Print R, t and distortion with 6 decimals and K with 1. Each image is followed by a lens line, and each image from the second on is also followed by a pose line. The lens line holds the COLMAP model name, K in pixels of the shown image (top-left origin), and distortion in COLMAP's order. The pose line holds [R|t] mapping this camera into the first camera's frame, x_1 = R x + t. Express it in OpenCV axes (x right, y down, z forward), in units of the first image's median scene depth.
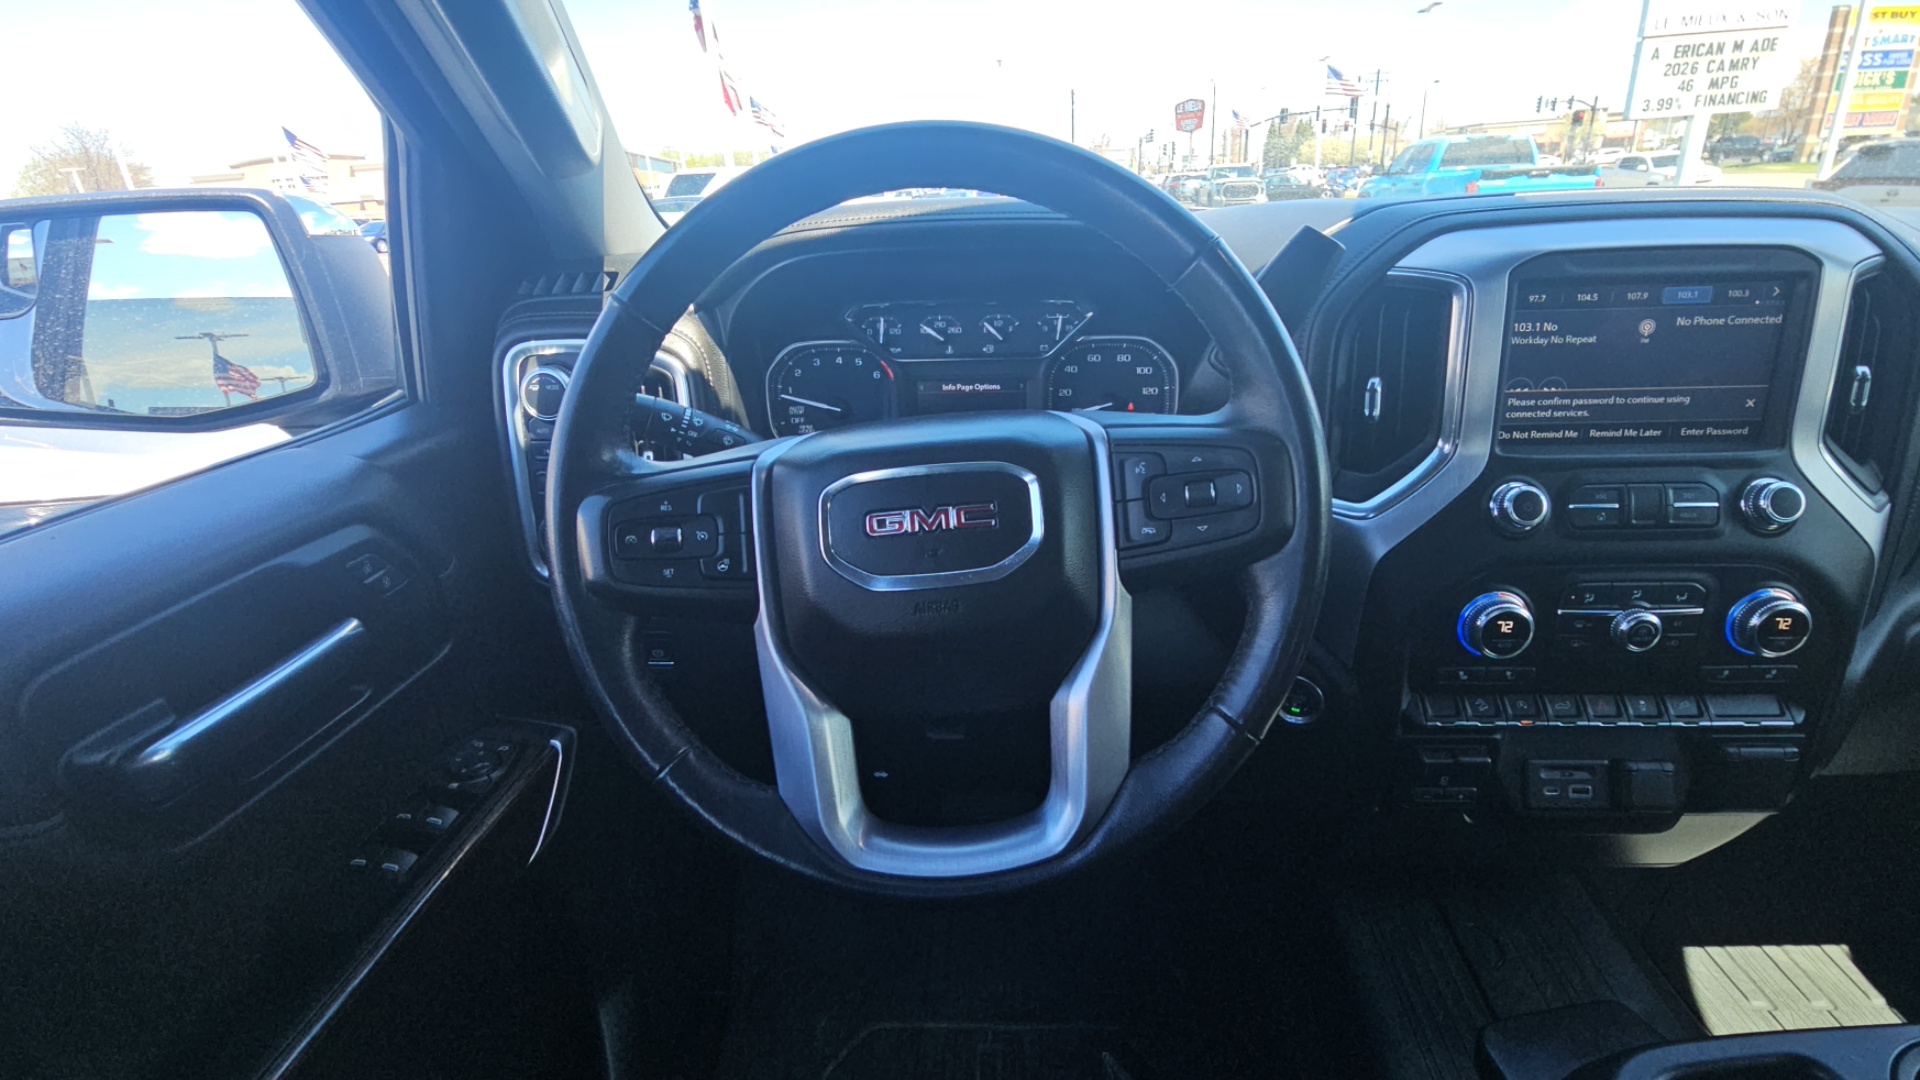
lens RADIAL K [[858.0, 0, 981.1], [0, 858.0, 544.5], [0, 0, 1]] dist [0.001925, -0.002742]
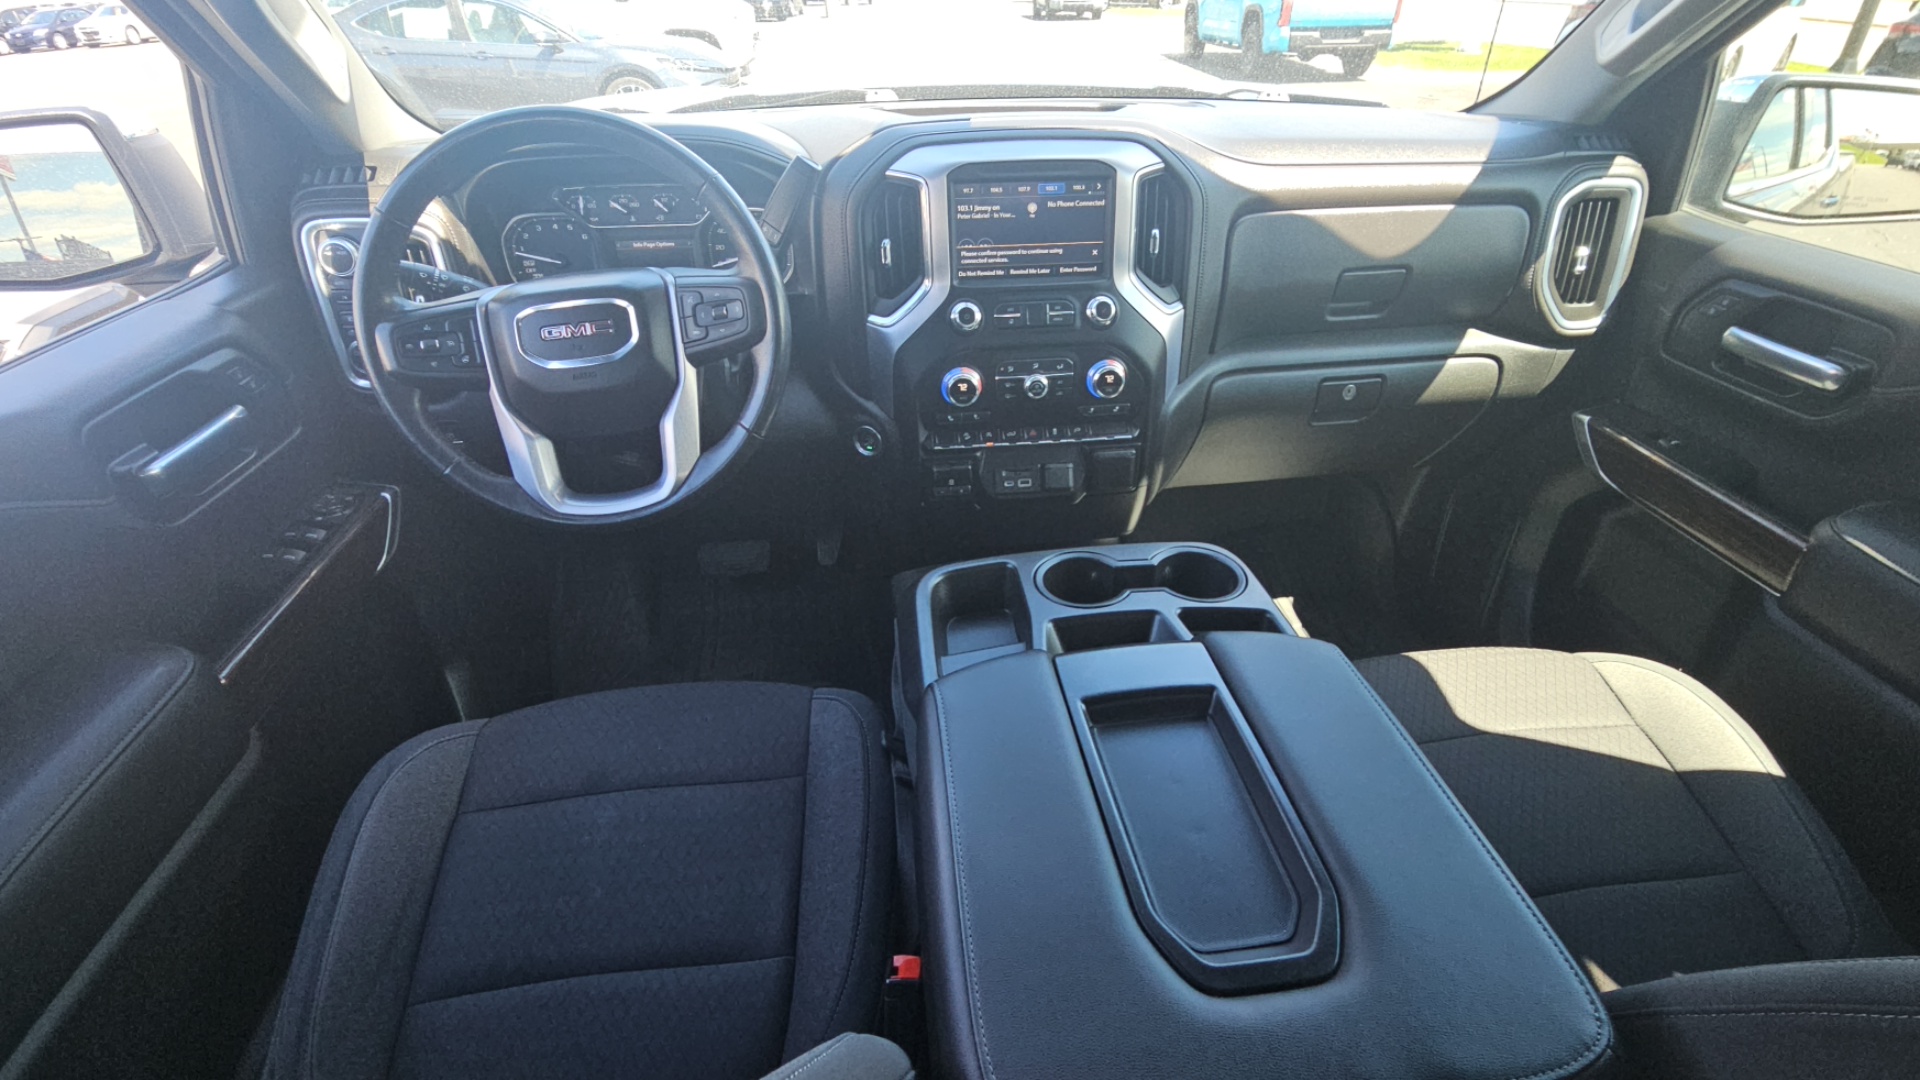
lens RADIAL K [[858.0, 0, 981.1], [0, 858.0, 544.5], [0, 0, 1]] dist [0.001925, -0.002742]
pose [[0.985455, -0.069548, 0.155055, 0.347584], [0.039044, 0.980673, 0.191719, 0.074943], [-0.165391, -0.182876, 0.969124, -0.762085]]
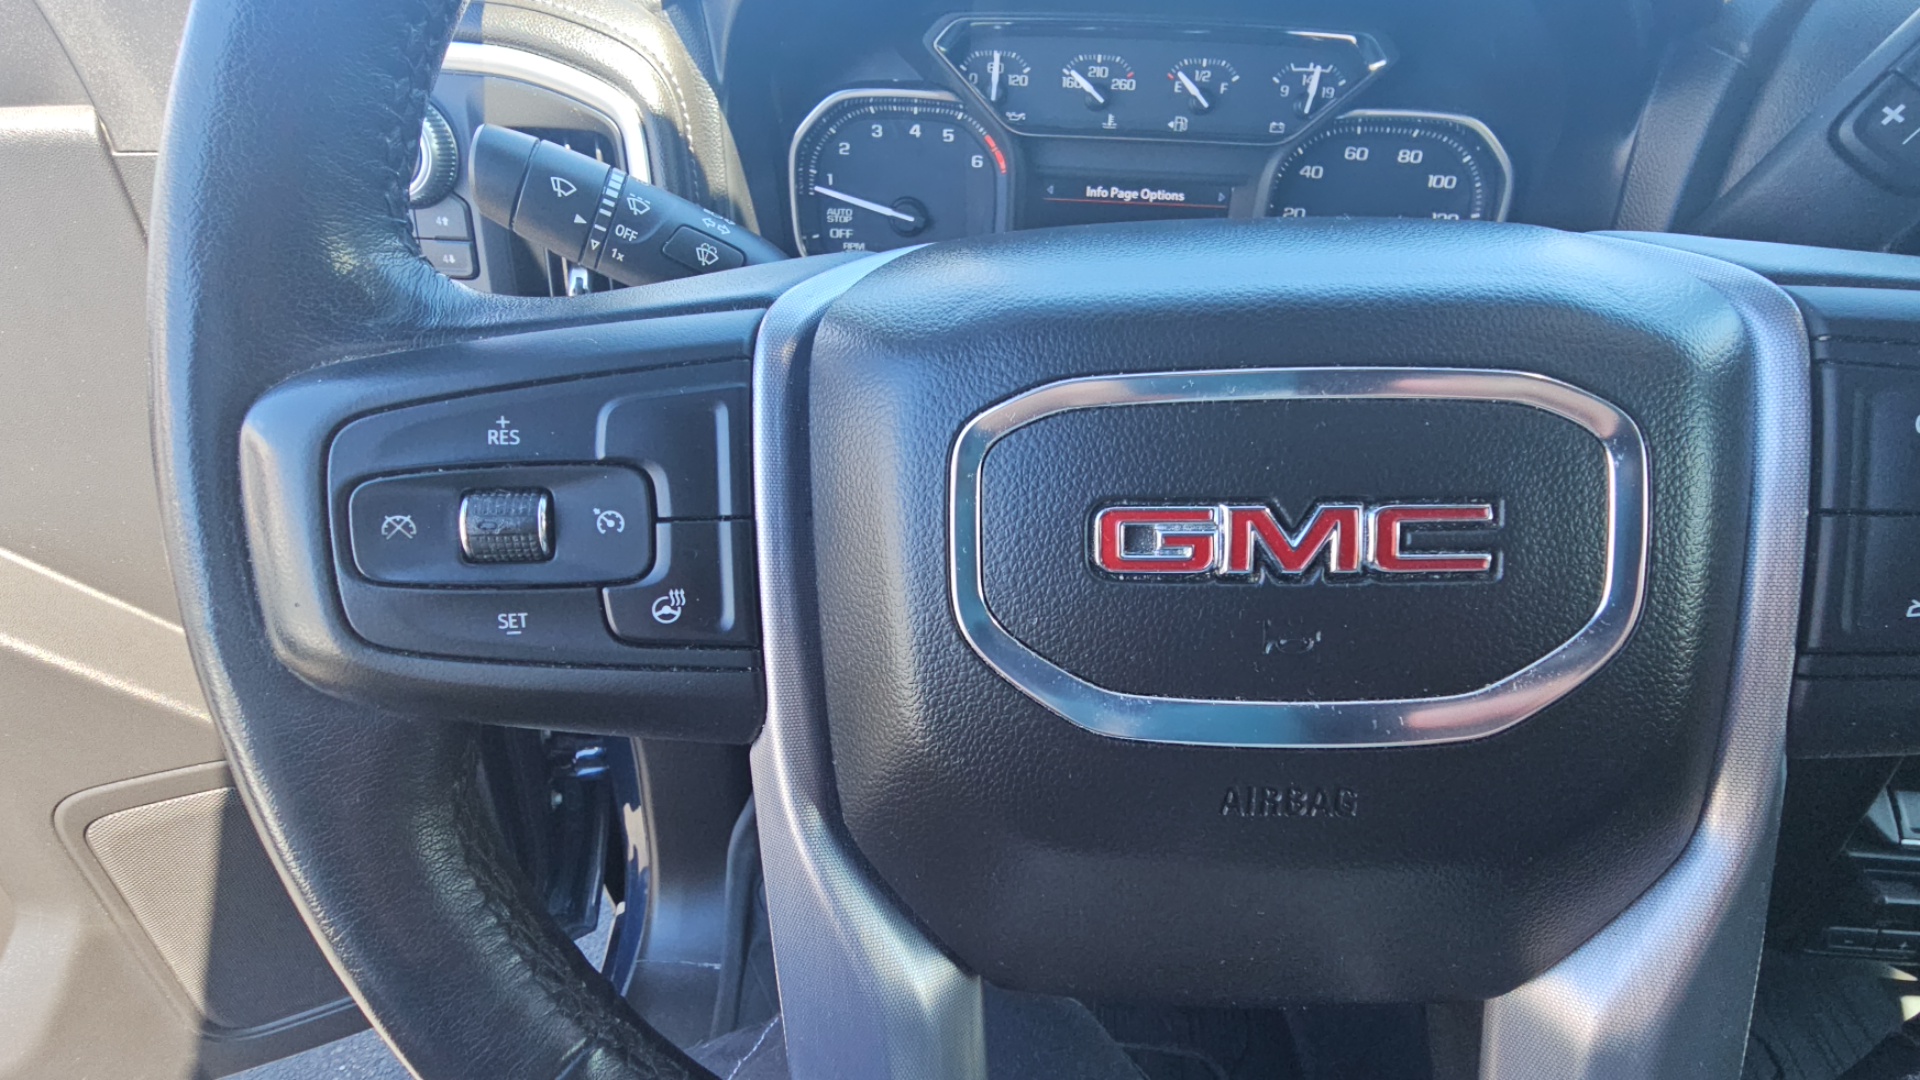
lens RADIAL K [[863.5, 0, 981.2], [0, 863.5, 544.4], [0, 0, 1]] dist [0.009830, -0.008979]
pose [[0.997547, 0.069522, -0.008200, -0.120603], [-0.067073, 0.982744, 0.172383, -0.052400], [0.020043, -0.171410, 0.984996, 0.465202]]
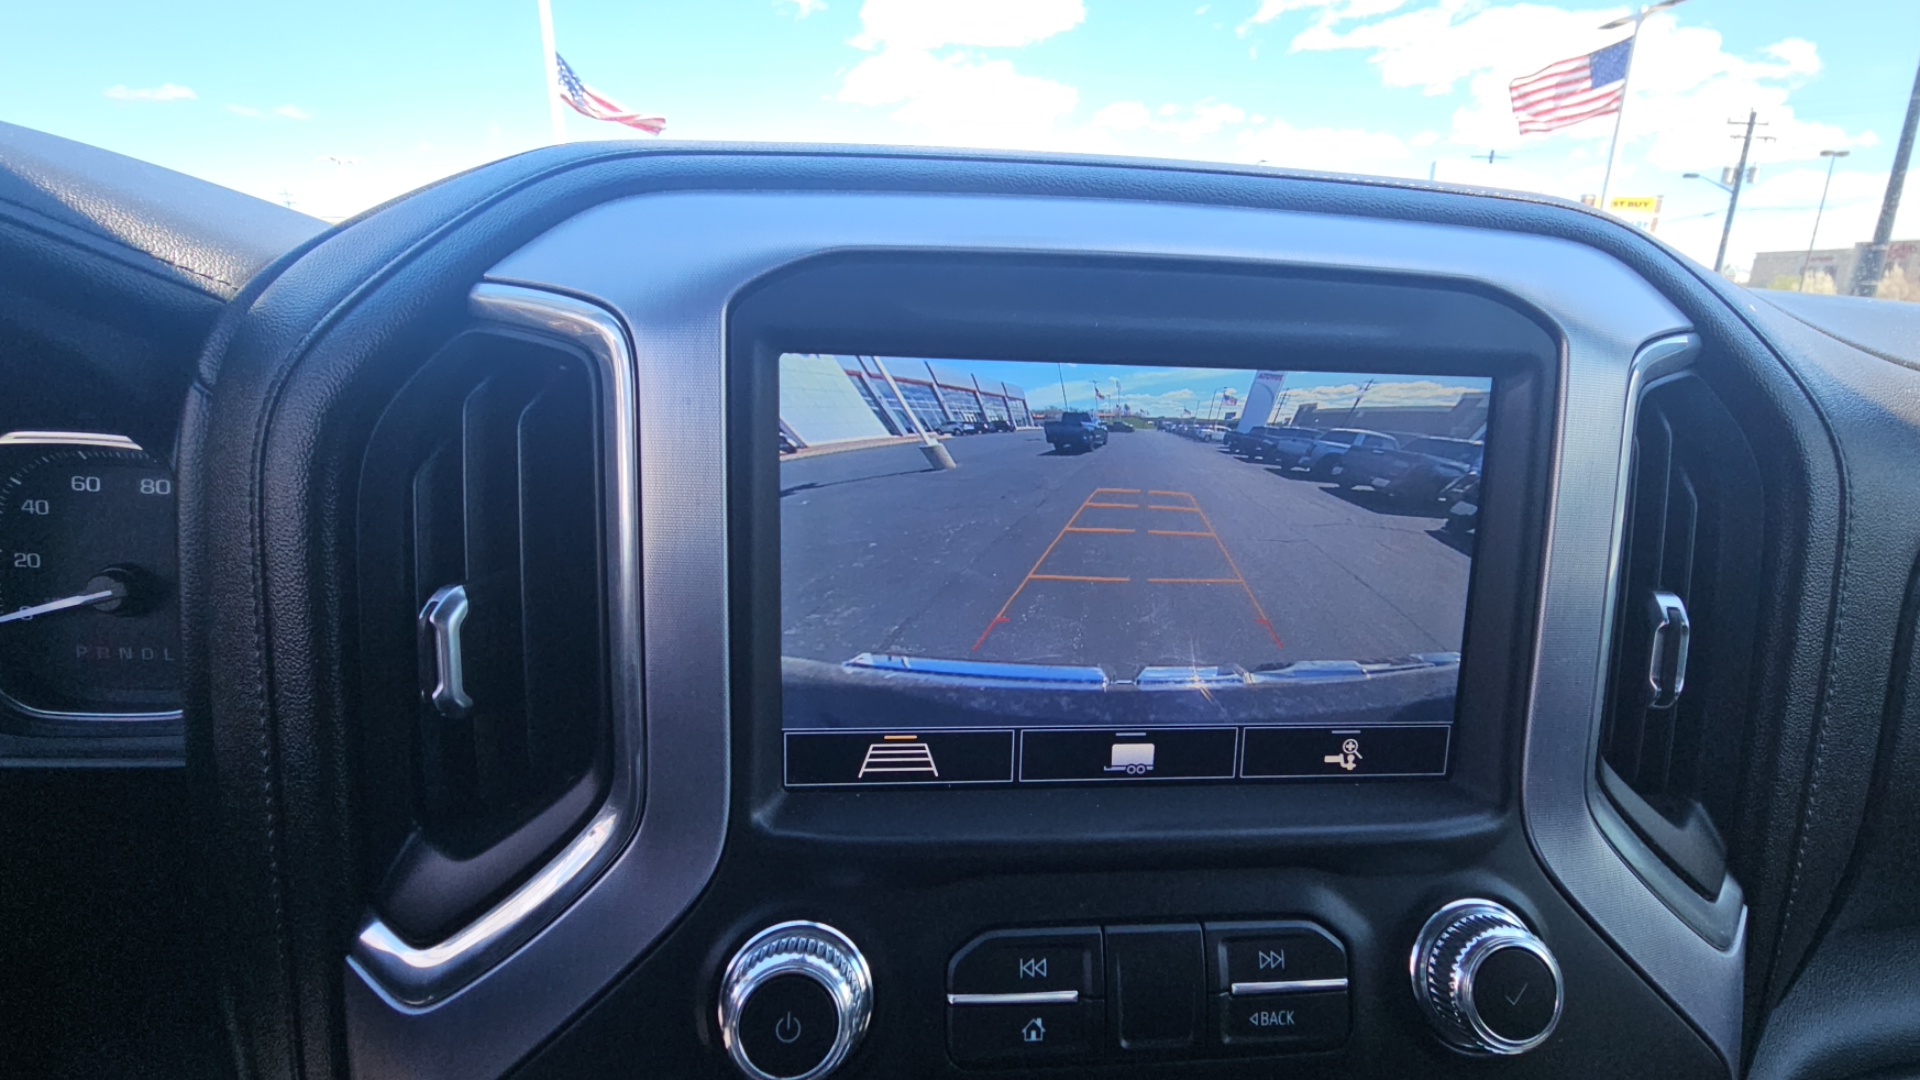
lens RADIAL K [[866.8, 0, 984.1], [0, 866.8, 546.0], [0, 0, 1]] dist [0.011166, -0.009590]
pose [[0.987406, 0.030442, 0.155250, 0.628024], [-0.012691, 0.993392, -0.114069, -0.177084], [-0.157696, 0.110662, 0.981267, 0.630037]]
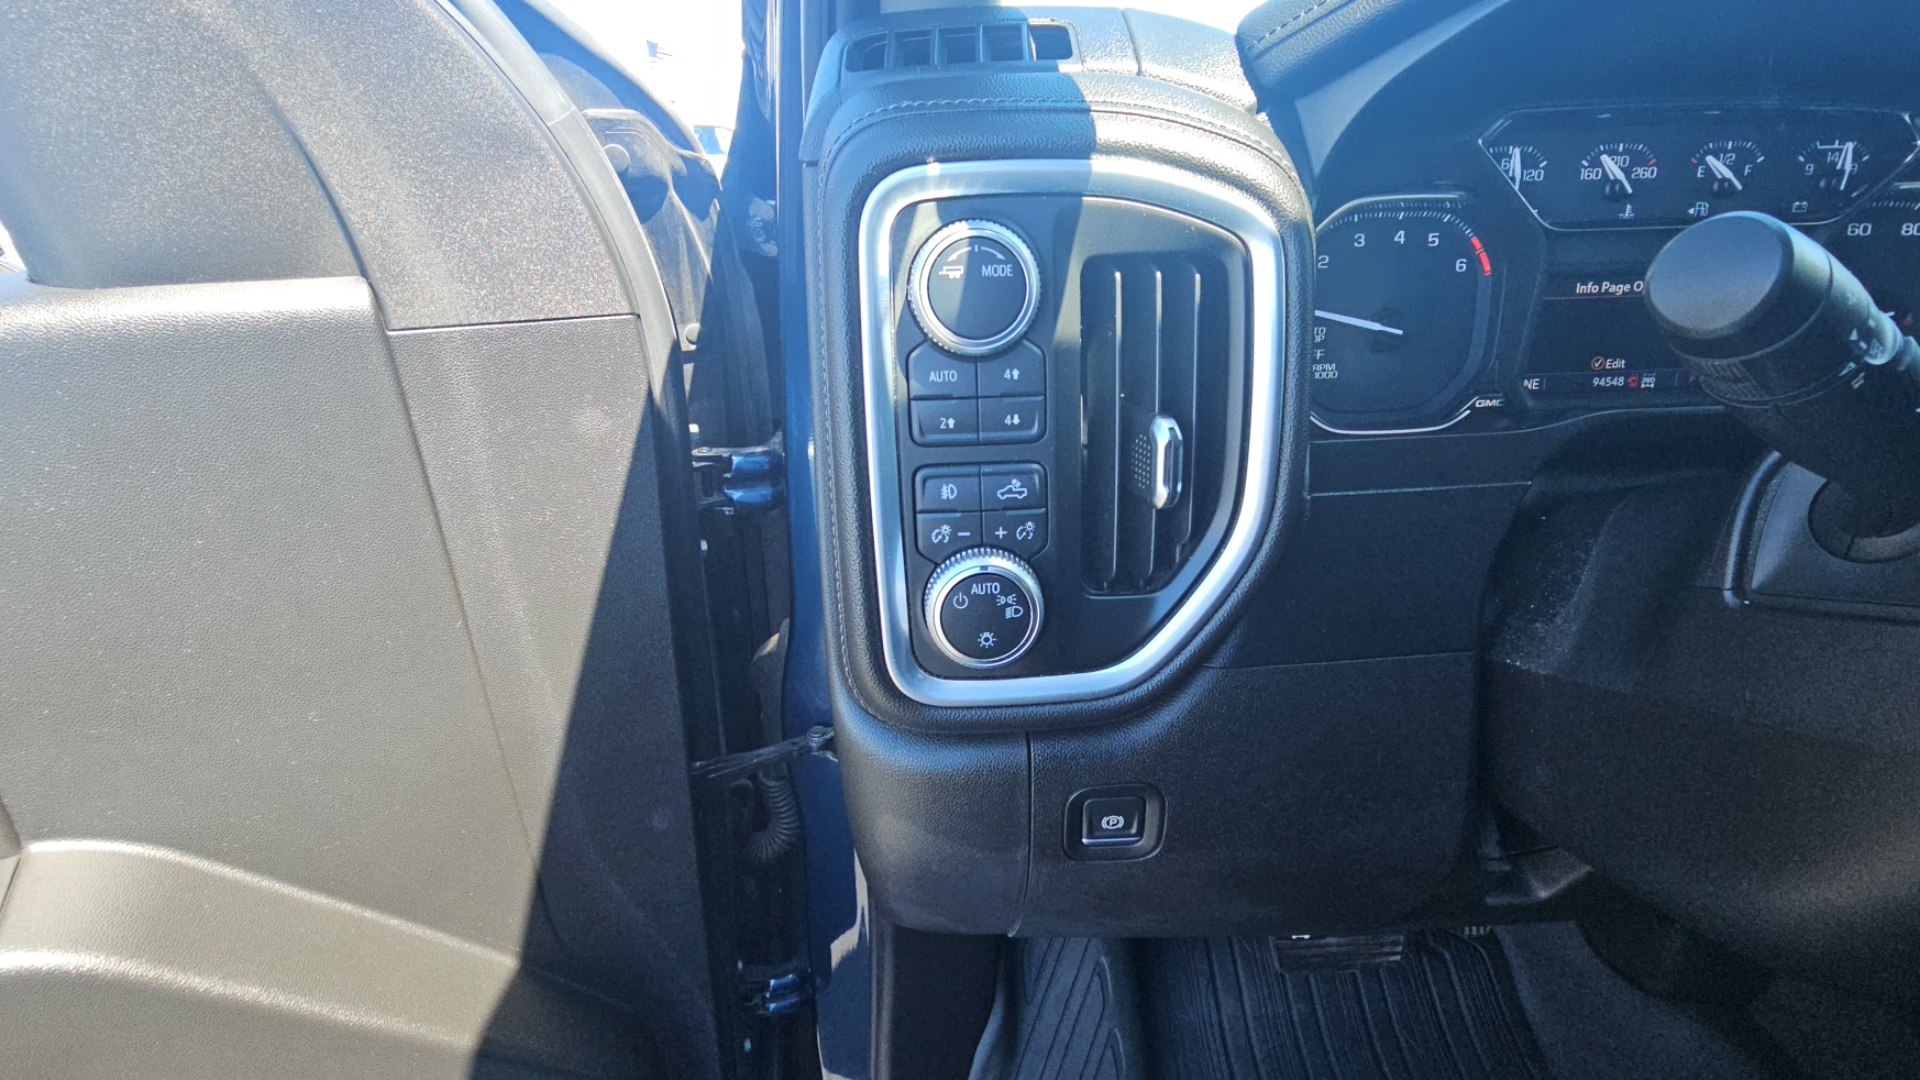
lens RADIAL K [[858.0, 0, 981.1], [0, 858.0, 544.5], [0, 0, 1]] dist [0.001925, -0.002742]
pose [[0.995489, -0.035222, 0.088101, -0.592277], [0.031770, 0.998683, 0.040285, -0.070740], [-0.089404, -0.037304, 0.995297, 0.620436]]
